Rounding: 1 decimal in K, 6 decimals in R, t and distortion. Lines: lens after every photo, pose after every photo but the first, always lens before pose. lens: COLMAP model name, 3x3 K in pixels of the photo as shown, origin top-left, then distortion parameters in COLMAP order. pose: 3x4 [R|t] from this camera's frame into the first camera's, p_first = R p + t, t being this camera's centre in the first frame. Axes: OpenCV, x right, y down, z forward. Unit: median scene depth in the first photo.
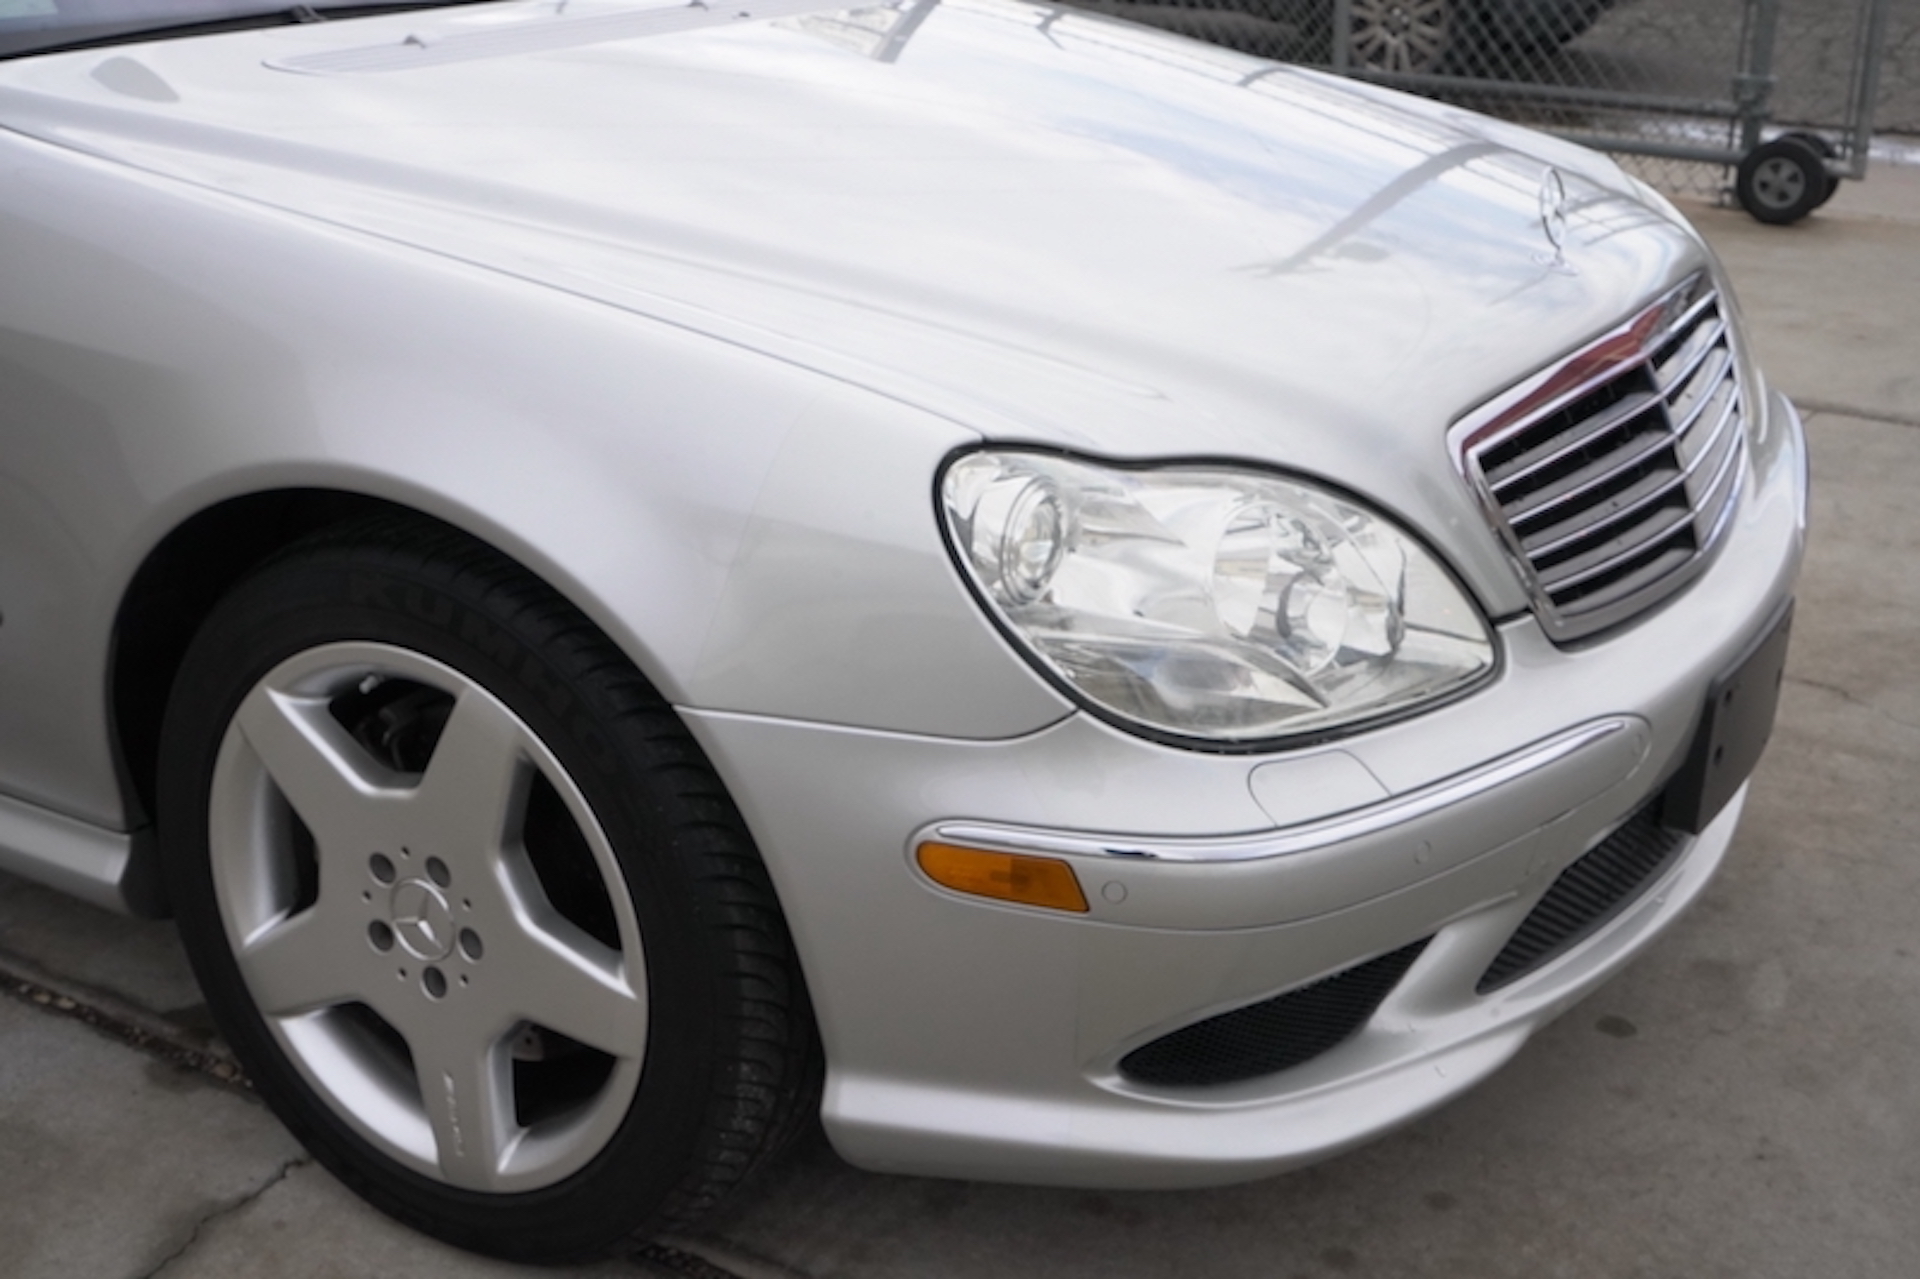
lens RADIAL K [[2360.8, 0, 959.5], [0, 2360.8, 639.9], [0, 0, 1]] dist [-0.004462, 0.000000]
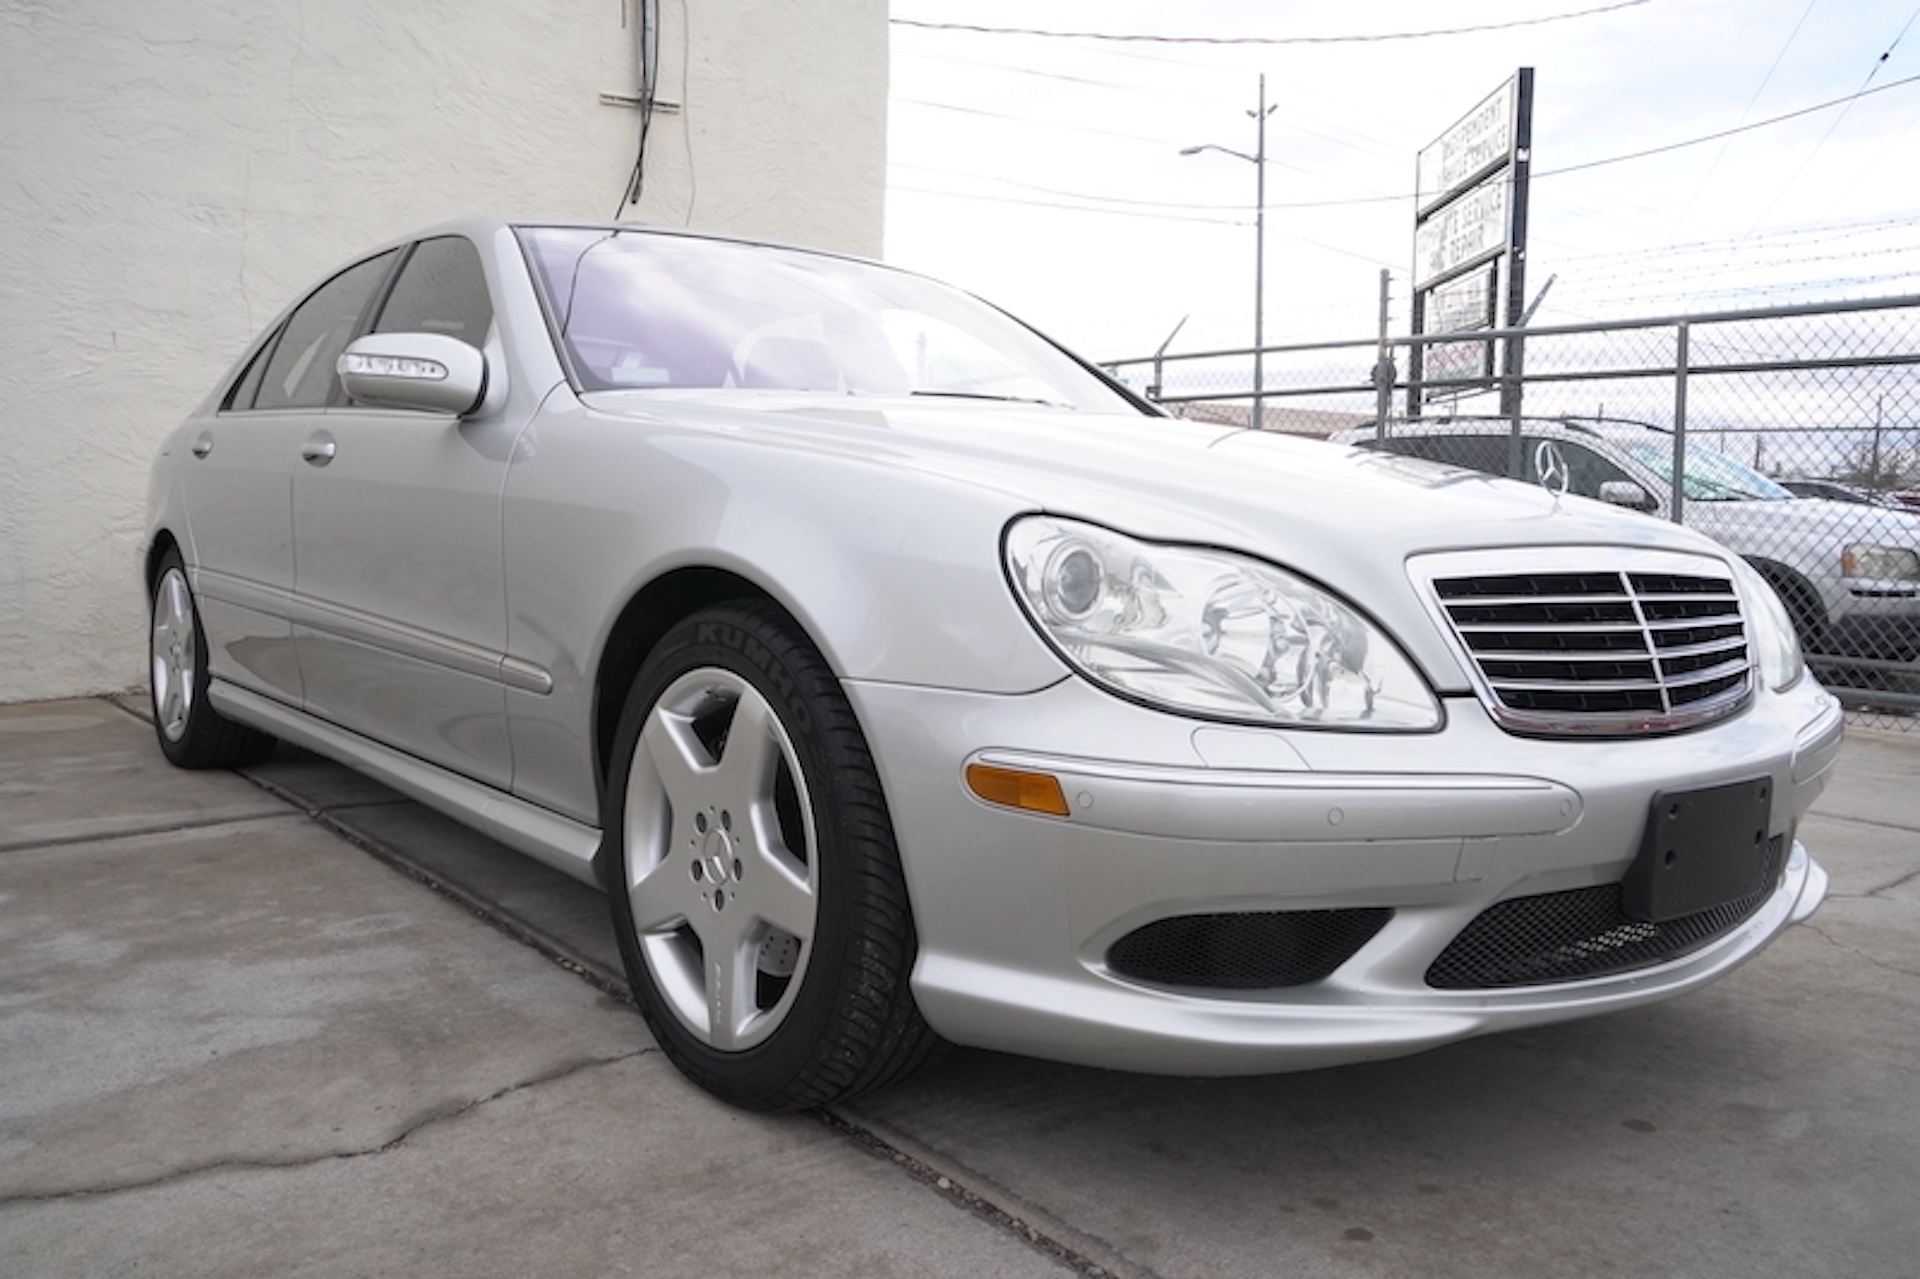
lens RADIAL K [[1525.2, 0, 961.9], [0, 1525.2, 638.0], [0, 0, 1]] dist [-0.004628, -0.003837]
pose [[0.940870, 0.035574, -0.336894, 0.264613], [-0.132704, 0.953698, -0.269908, 0.238180], [0.311693, 0.298655, 0.902027, 0.106836]]
